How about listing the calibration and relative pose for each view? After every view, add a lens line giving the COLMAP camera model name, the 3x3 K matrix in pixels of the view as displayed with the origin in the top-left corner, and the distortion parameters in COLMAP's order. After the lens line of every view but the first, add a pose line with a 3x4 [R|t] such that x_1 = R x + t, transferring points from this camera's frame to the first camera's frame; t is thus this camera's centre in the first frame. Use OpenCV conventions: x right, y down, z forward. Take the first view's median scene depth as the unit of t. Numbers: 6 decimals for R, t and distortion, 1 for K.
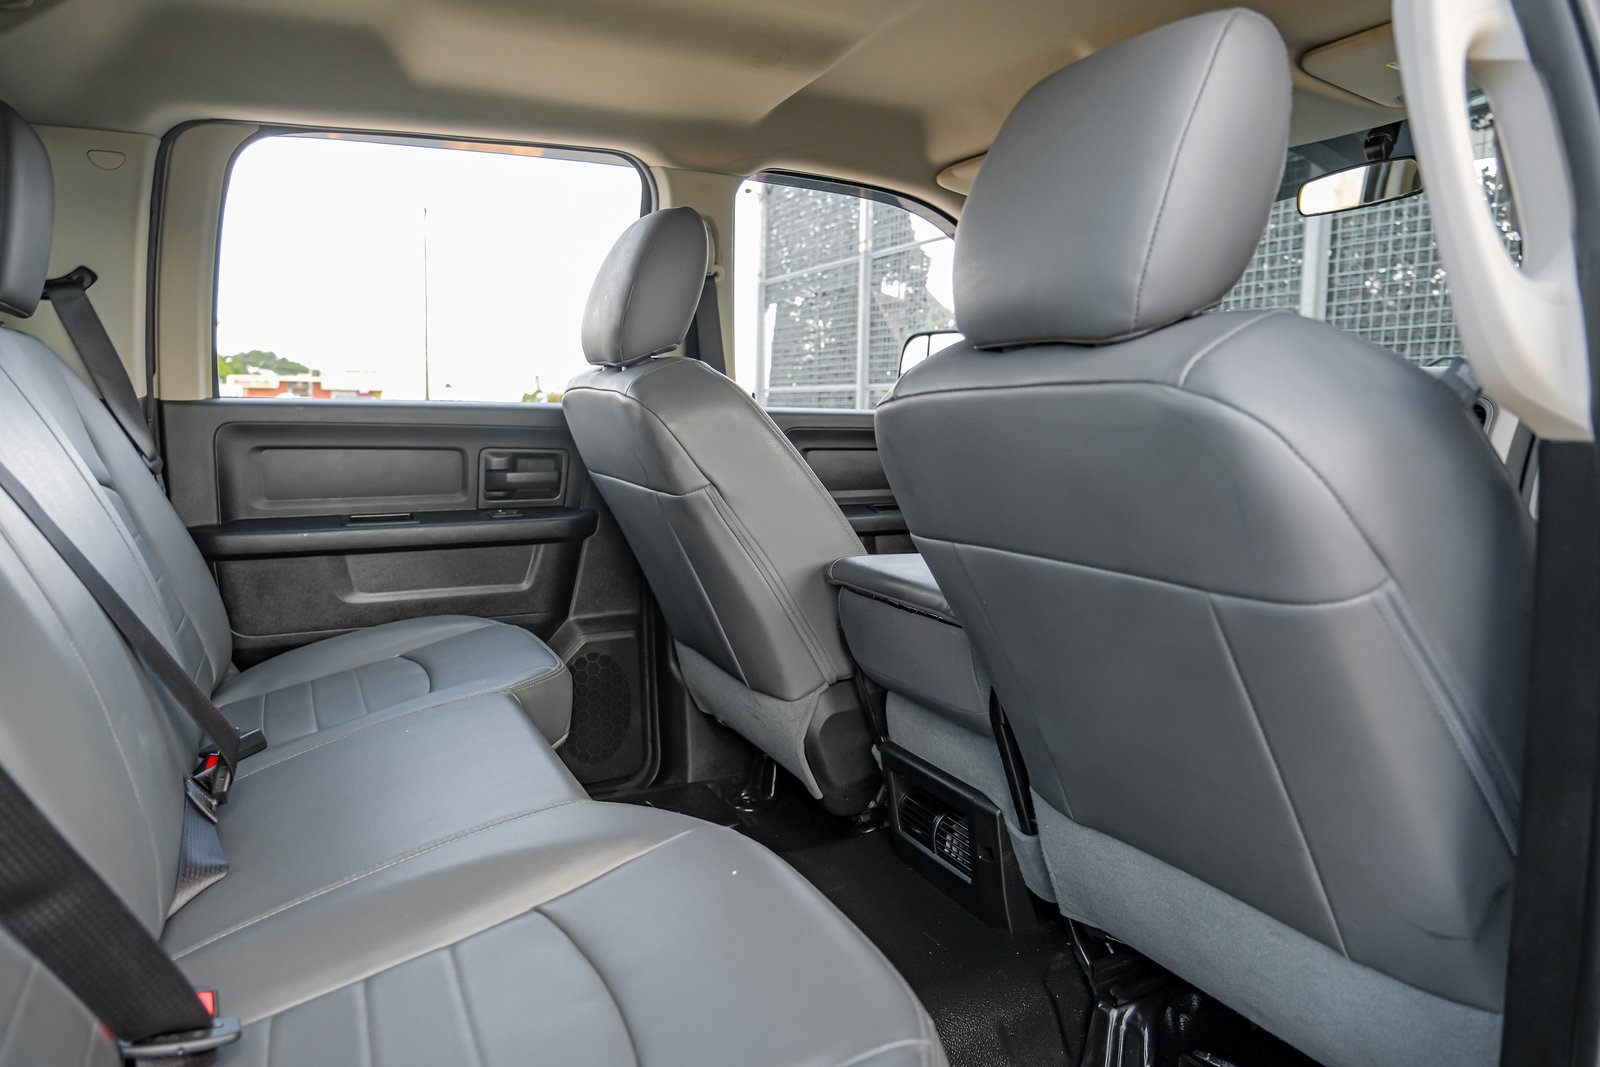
lens RADIAL K [[1109.2, 0, 817.0], [0, 1109.2, 544.4], [0, 0, 1]] dist [-0.029031, 0.013352]
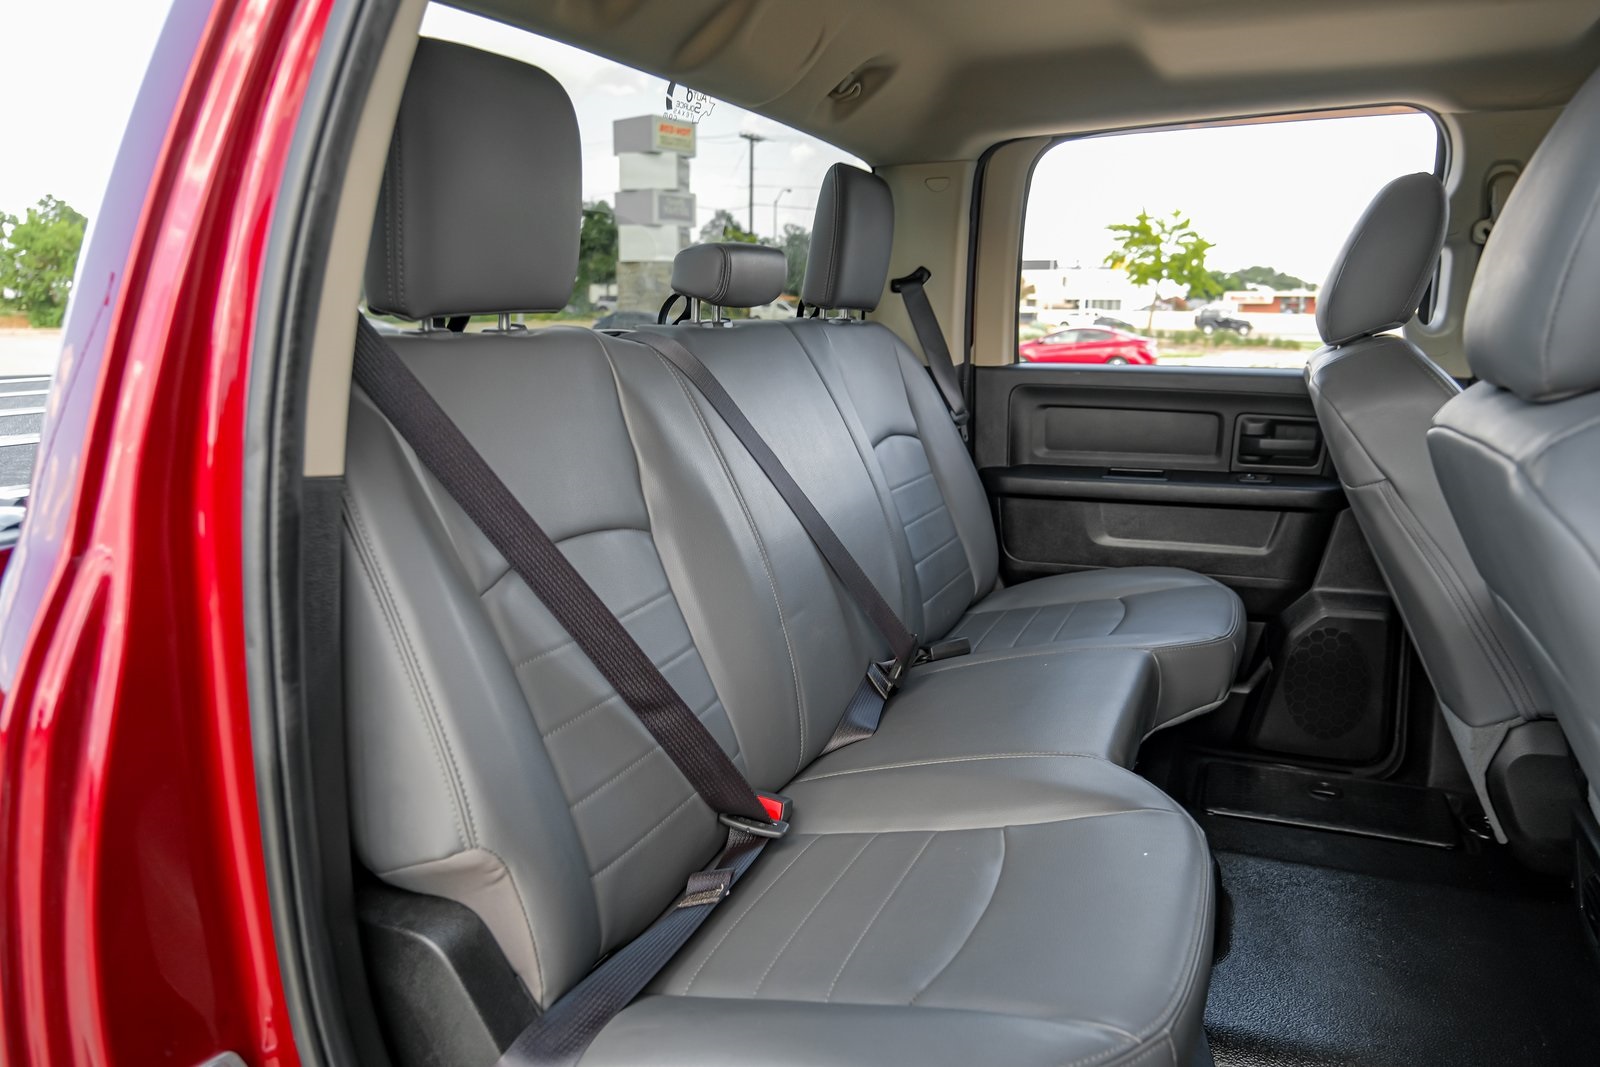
lens RADIAL K [[1105.9, 0, 764.5], [0, 1105.9, 538.5], [0, 0, 1]] dist [-0.031846, 0.002055]
pose [[0.636181, 0.136775, -0.759320, 0.237008], [-0.082003, 0.990574, 0.109725, -0.053433], [0.767170, -0.007539, 0.641400, -0.000017]]
